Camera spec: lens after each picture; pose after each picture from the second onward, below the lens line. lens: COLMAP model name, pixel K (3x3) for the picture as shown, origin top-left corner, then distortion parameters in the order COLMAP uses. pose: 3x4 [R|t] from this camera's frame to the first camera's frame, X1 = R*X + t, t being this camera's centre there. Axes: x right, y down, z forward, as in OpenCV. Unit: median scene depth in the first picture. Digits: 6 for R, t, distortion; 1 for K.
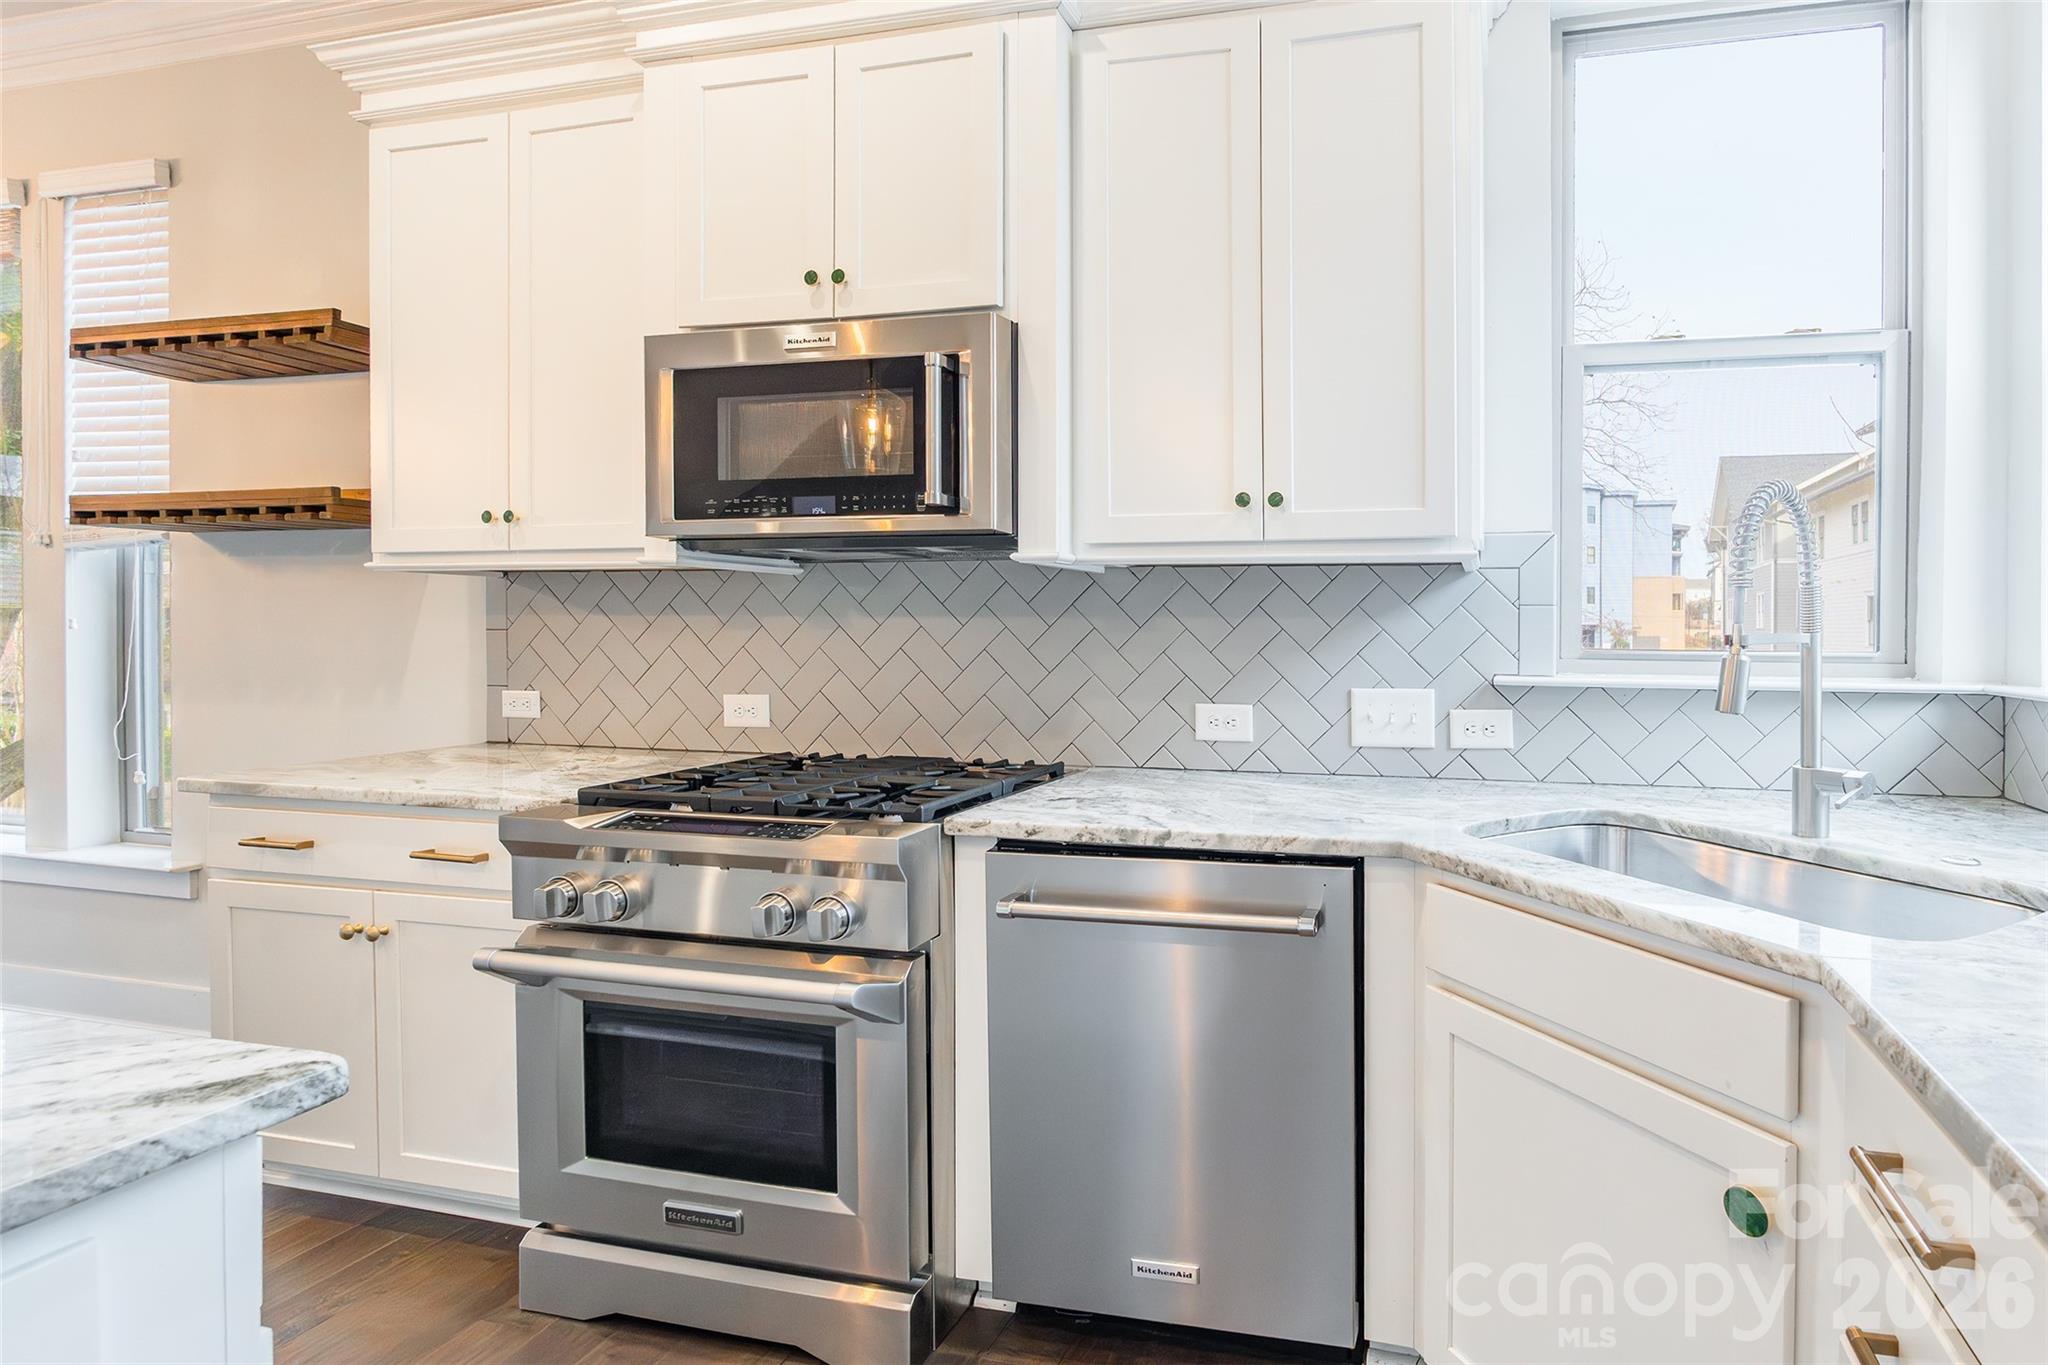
lens RADIAL K [[1104.0, 0, 918.5], [0, 1104.0, 644.3], [0, 0, 1]] dist [0.000816, -0.000948]
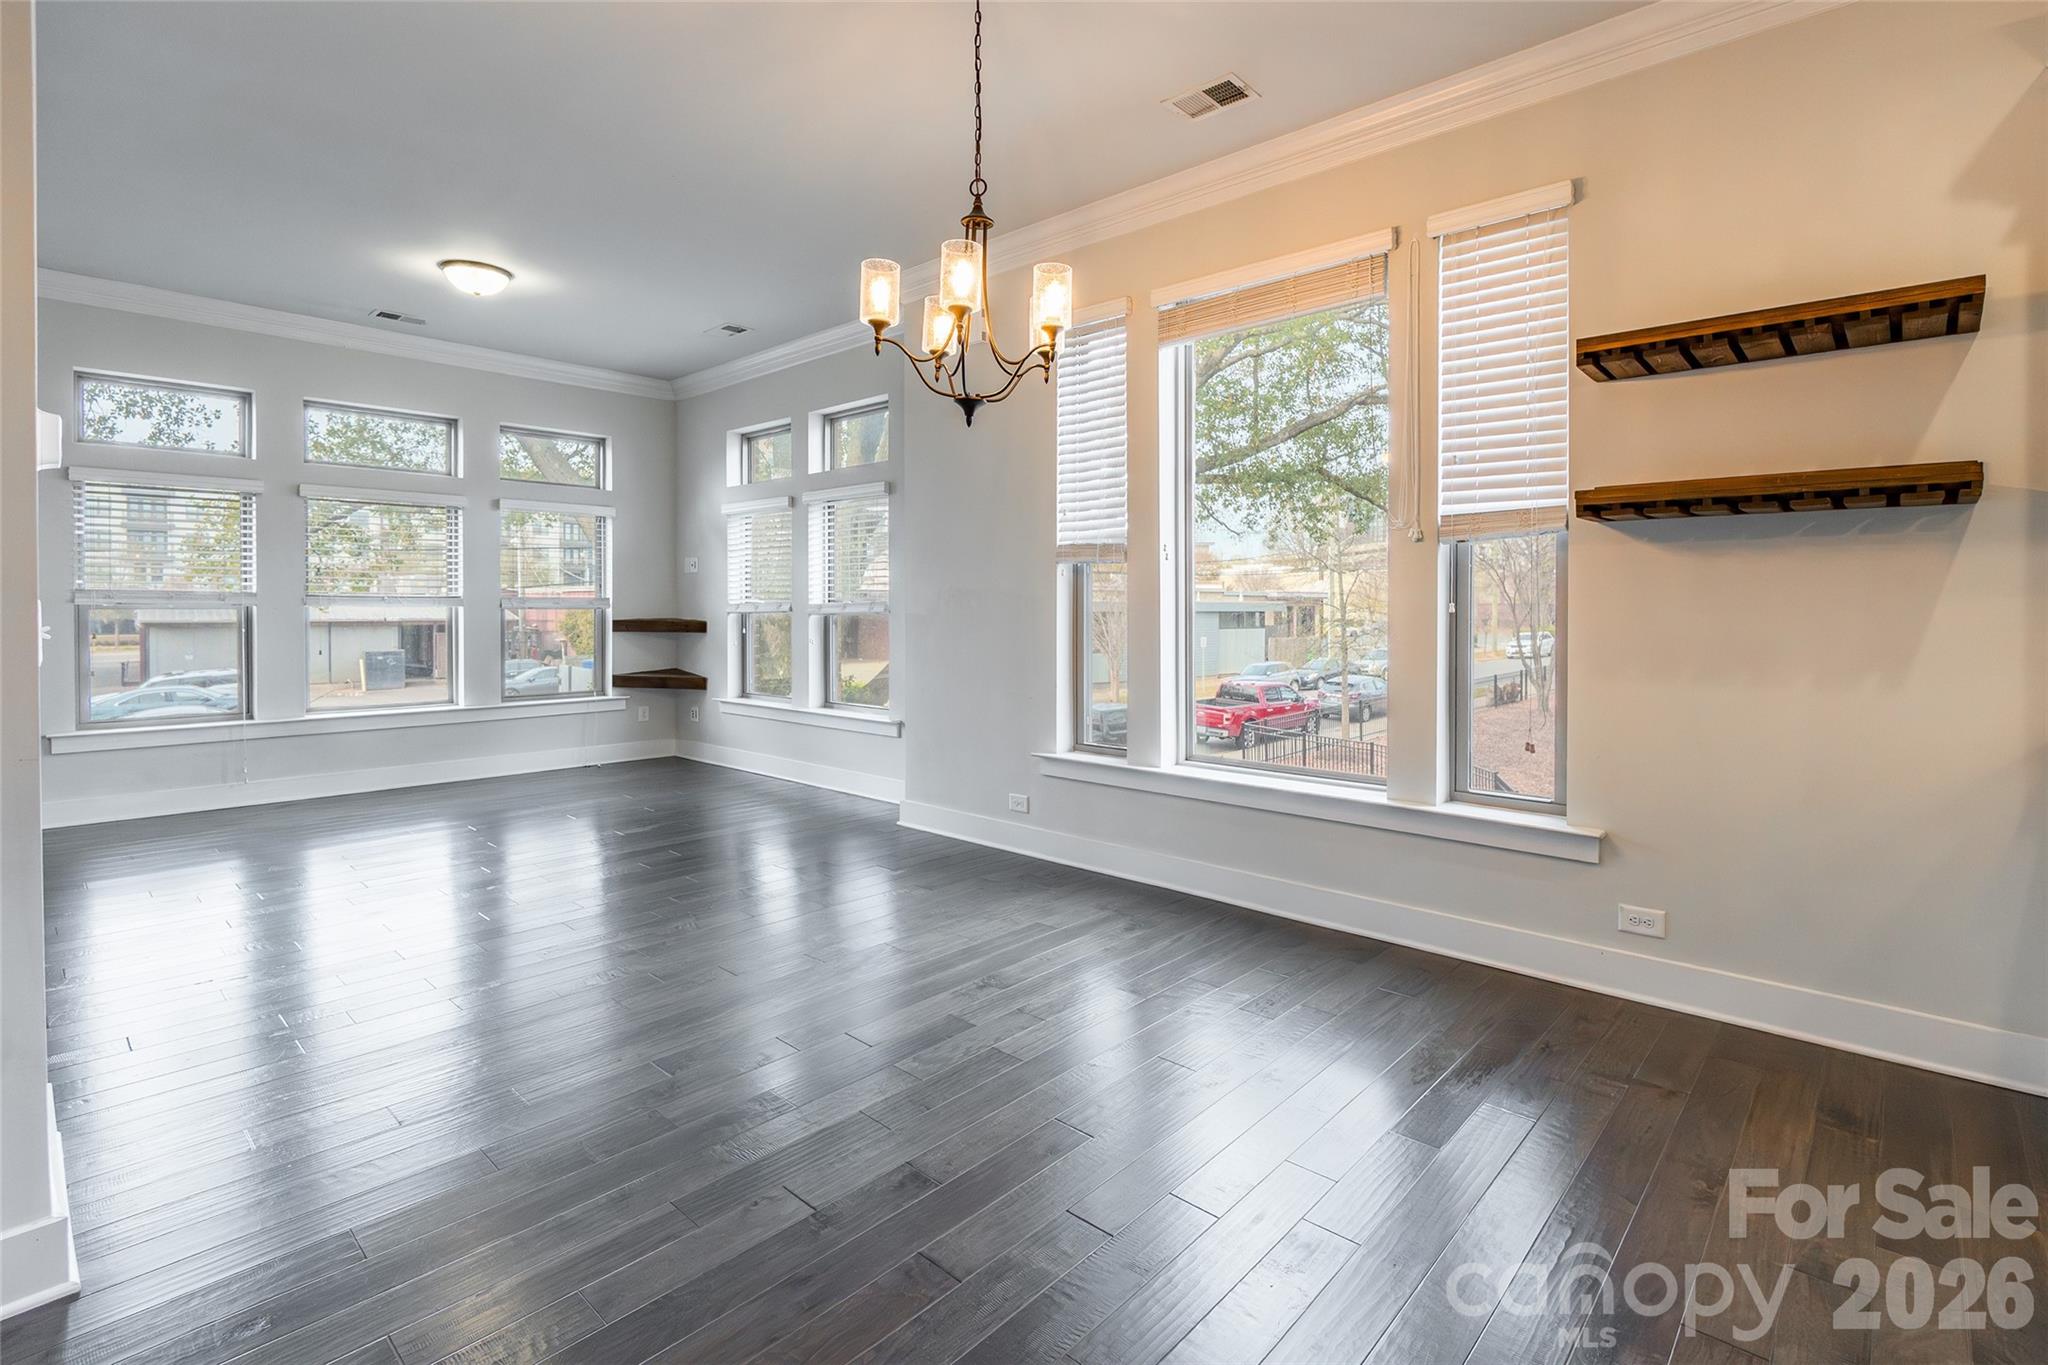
lens RADIAL K [[1007.9, 0, 1064.6], [0, 1007.9, 614.5], [0, 0, 1]] dist [0.001614, 0.000006]
pose [[0.883010, -0.001630, -0.469351, -0.980123], [-0.002828, 0.999957, -0.008793, -0.002810], [0.469345, 0.009091, 0.882968, -0.158666]]
